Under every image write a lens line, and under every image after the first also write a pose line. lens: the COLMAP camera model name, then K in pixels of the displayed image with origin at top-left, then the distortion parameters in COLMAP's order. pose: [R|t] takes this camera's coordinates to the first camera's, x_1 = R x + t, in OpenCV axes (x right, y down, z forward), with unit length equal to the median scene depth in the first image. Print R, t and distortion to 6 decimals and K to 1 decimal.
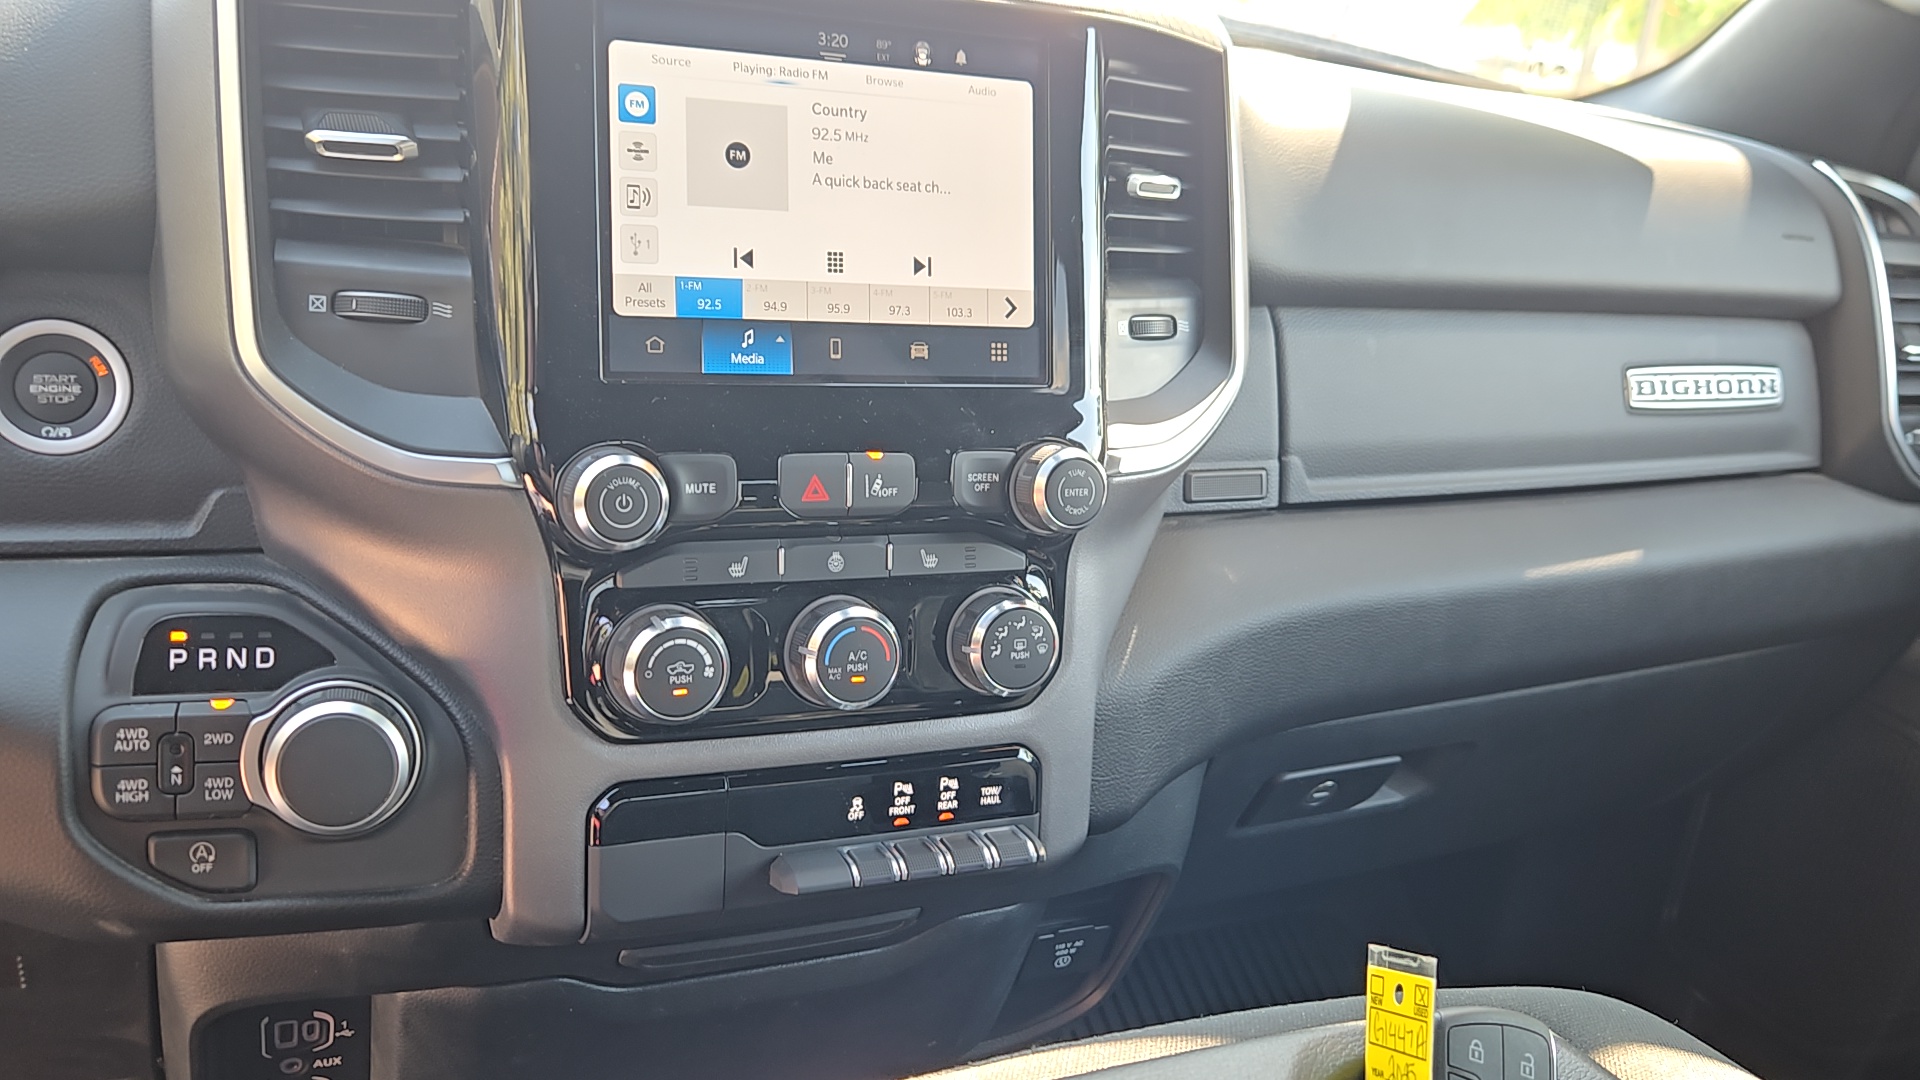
lens RADIAL K [[1604.8, 0, 942.9], [0, 1604.8, 536.7], [0, 0, 1]] dist [0.004568, 0.013410]
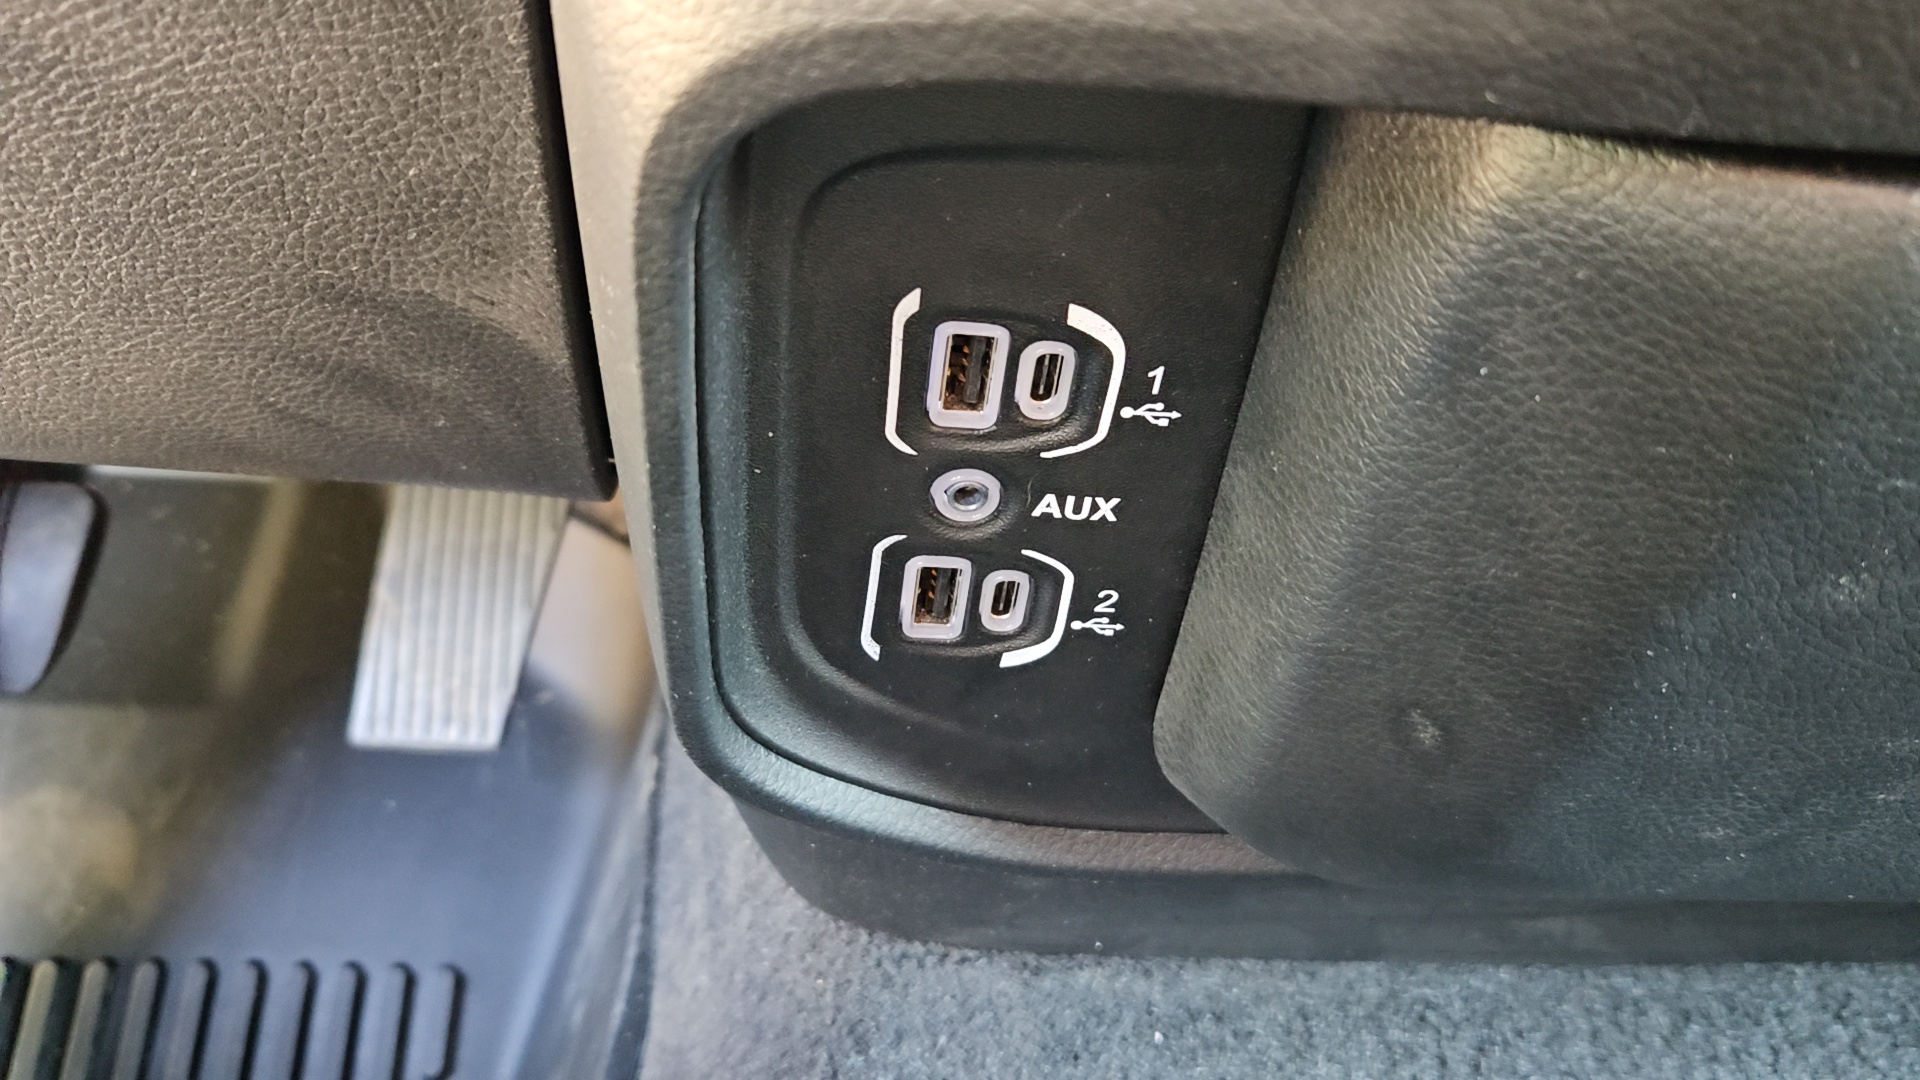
lens RADIAL K [[1604.8, 0, 959.2], [0, 1604.8, 539.5], [0, 0, 1]] dist [0.004568, 0.013410]
pose [[0.933792, 0.162103, -0.318990, -0.380194], [-0.105373, 0.976541, 0.187790, 0.345792], [0.341948, -0.141744, 0.928967, 0.883517]]
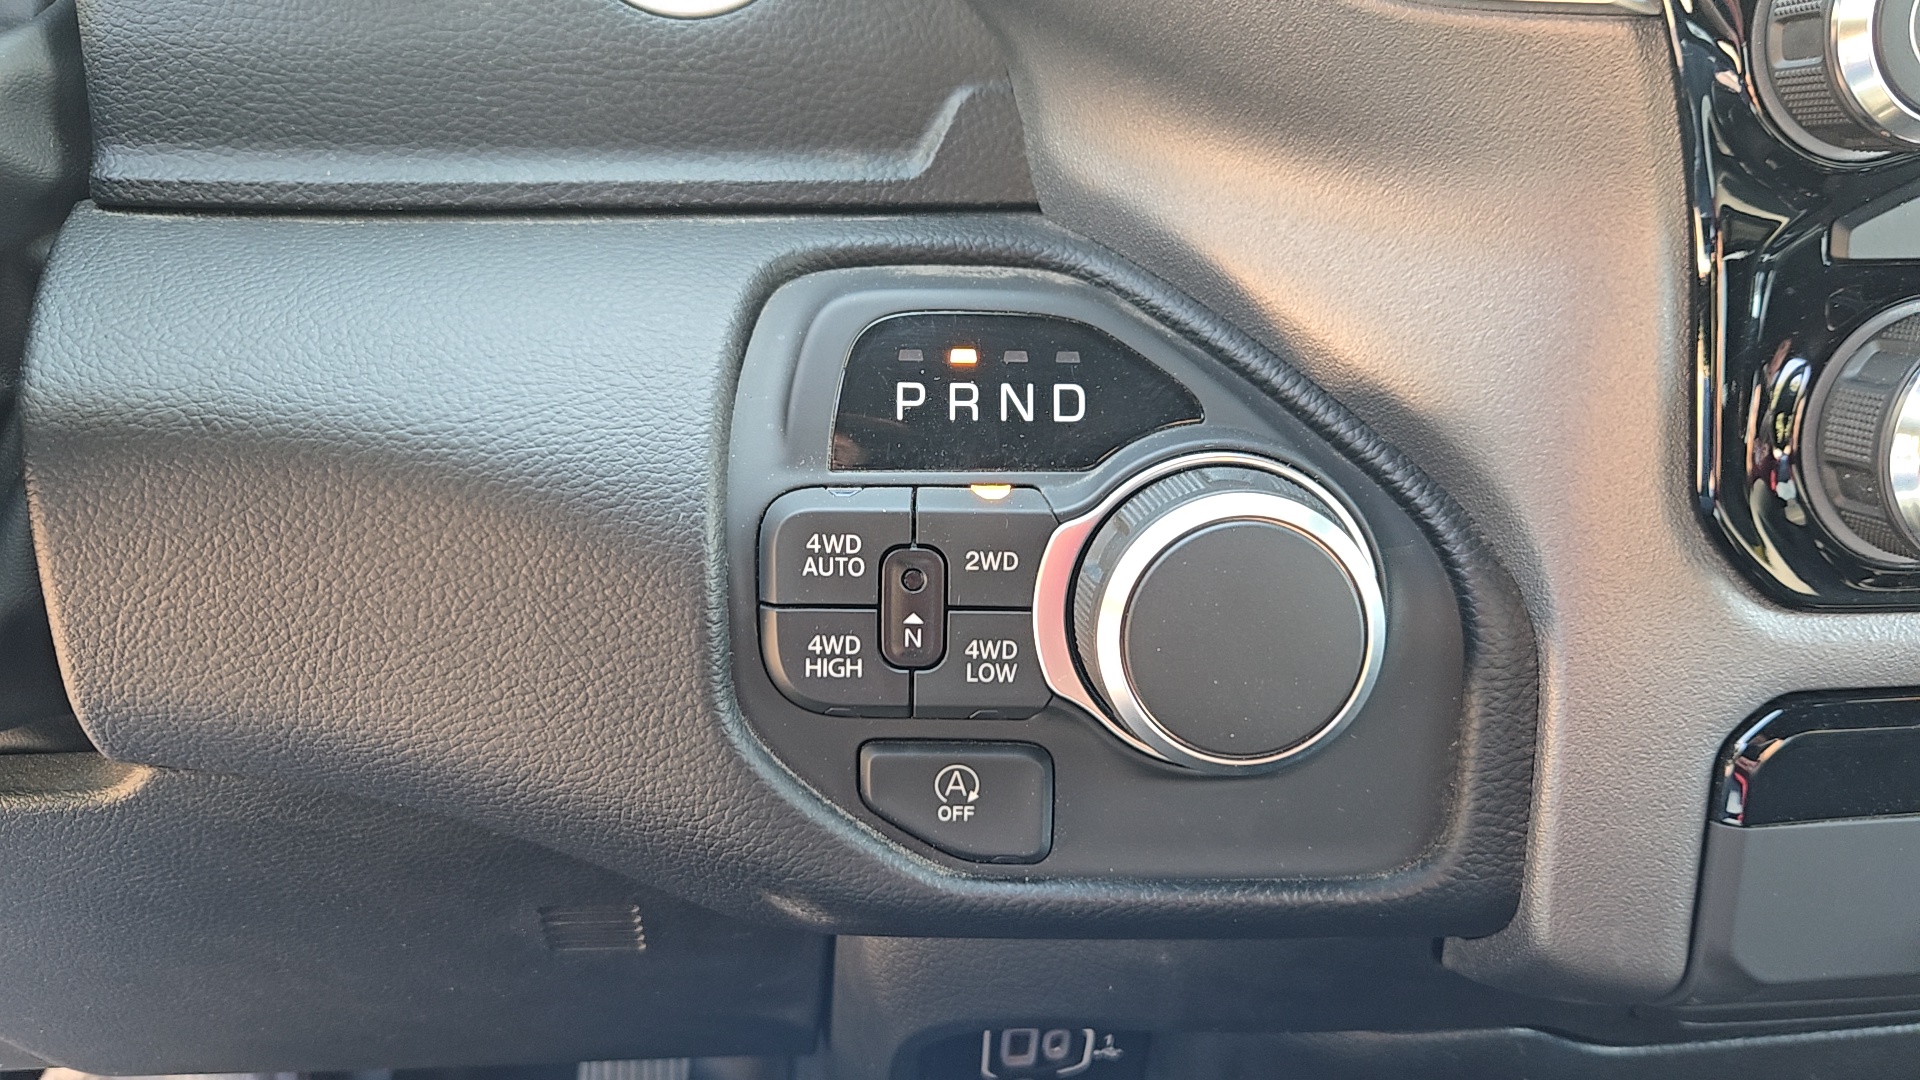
lens RADIAL K [[1604.8, 0, 969.7], [0, 1604.8, 541.4], [0, 0, 1]] dist [0.004568, 0.013410]
pose [[0.953745, 0.037624, -0.298252, -0.305442], [-0.008700, 0.995176, 0.097720, 0.070431], [0.300490, -0.090605, 0.949472, 0.522856]]
